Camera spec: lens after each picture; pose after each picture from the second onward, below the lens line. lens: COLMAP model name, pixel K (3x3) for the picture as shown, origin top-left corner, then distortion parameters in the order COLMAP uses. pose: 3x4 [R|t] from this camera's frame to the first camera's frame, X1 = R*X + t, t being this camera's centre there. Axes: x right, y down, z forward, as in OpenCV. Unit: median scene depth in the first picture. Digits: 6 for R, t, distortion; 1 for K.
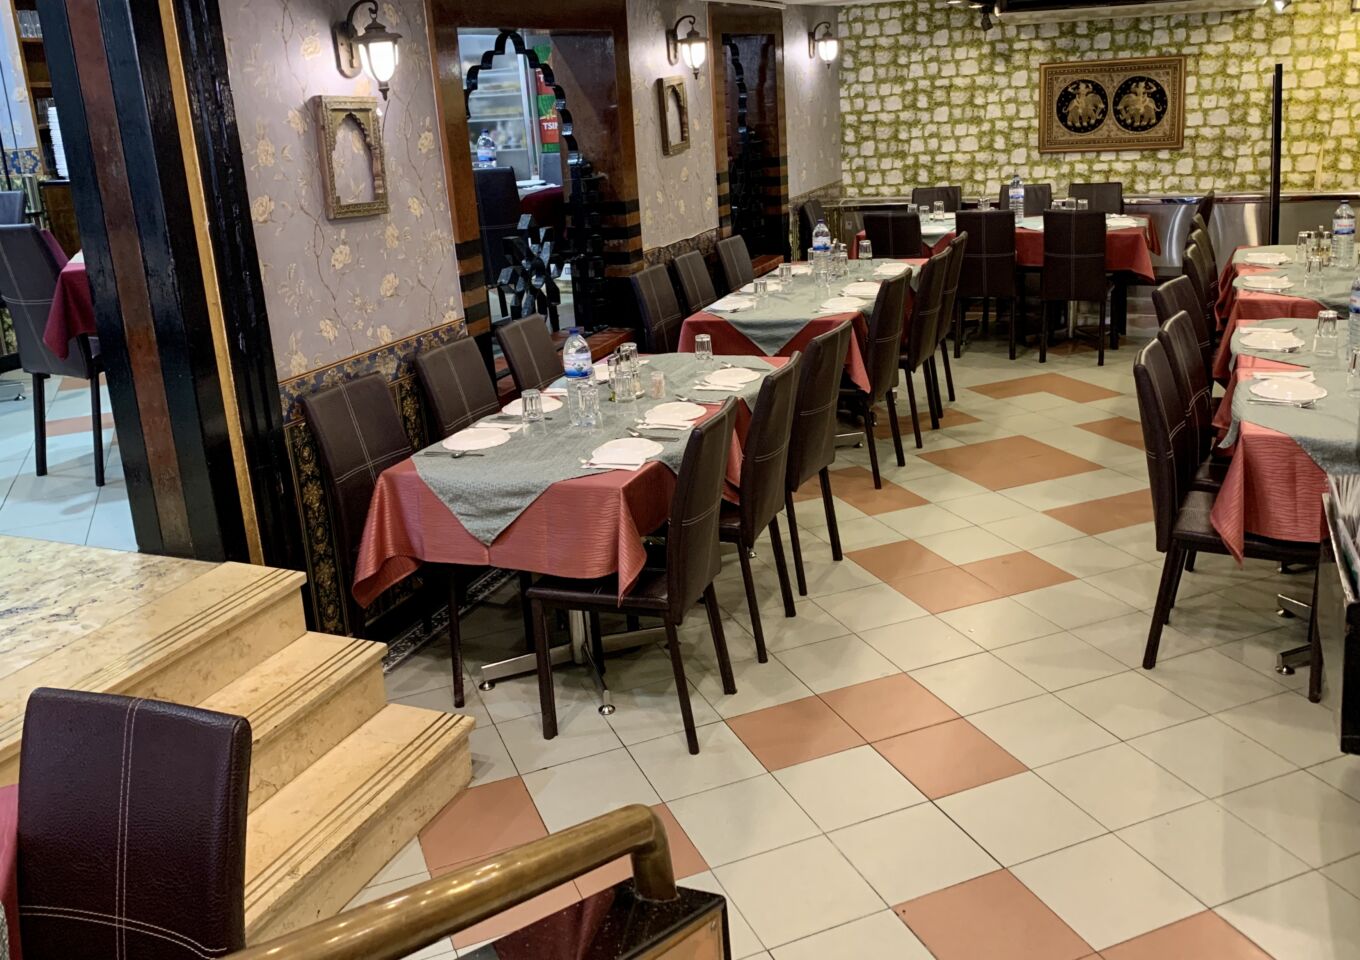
lens RADIAL K [[1440.8, 0, 680.0], [0, 1440.8, 480.0], [0, 0, 1]] dist [0.108983, -0.453977]
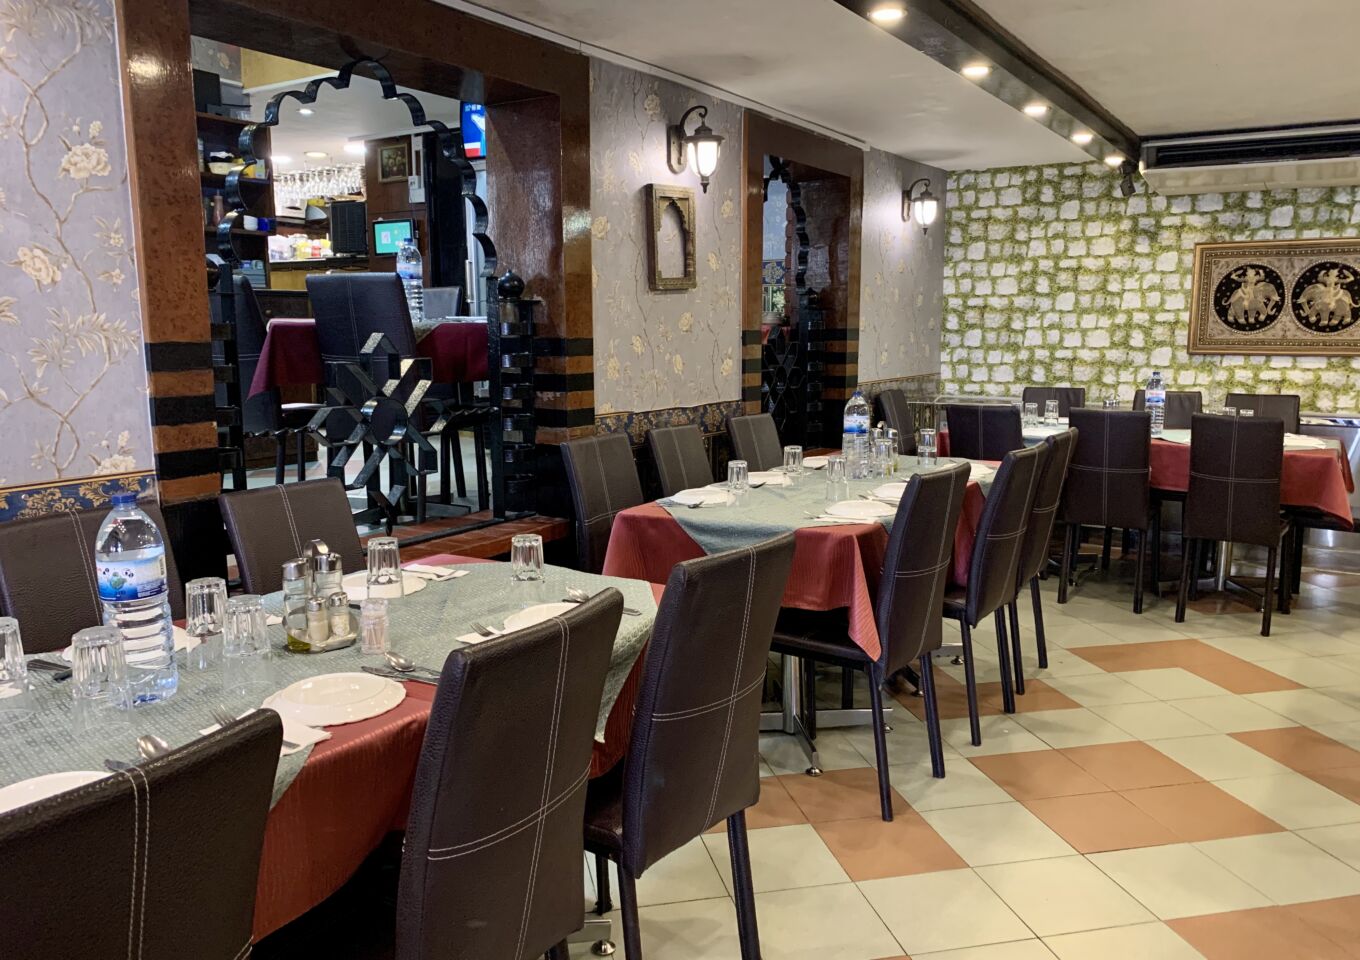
lens RADIAL K [[1205.2, 0, 680.0], [0, 1205.2, 480.0], [0, 0, 1]] dist [-0.000923, 0.014163]
pose [[0.984663, 0.086456, -0.151540, 0.081166], [-0.107284, 0.985001, -0.135143, -0.039059], [0.137583, 0.149328, 0.979169, 0.331771]]
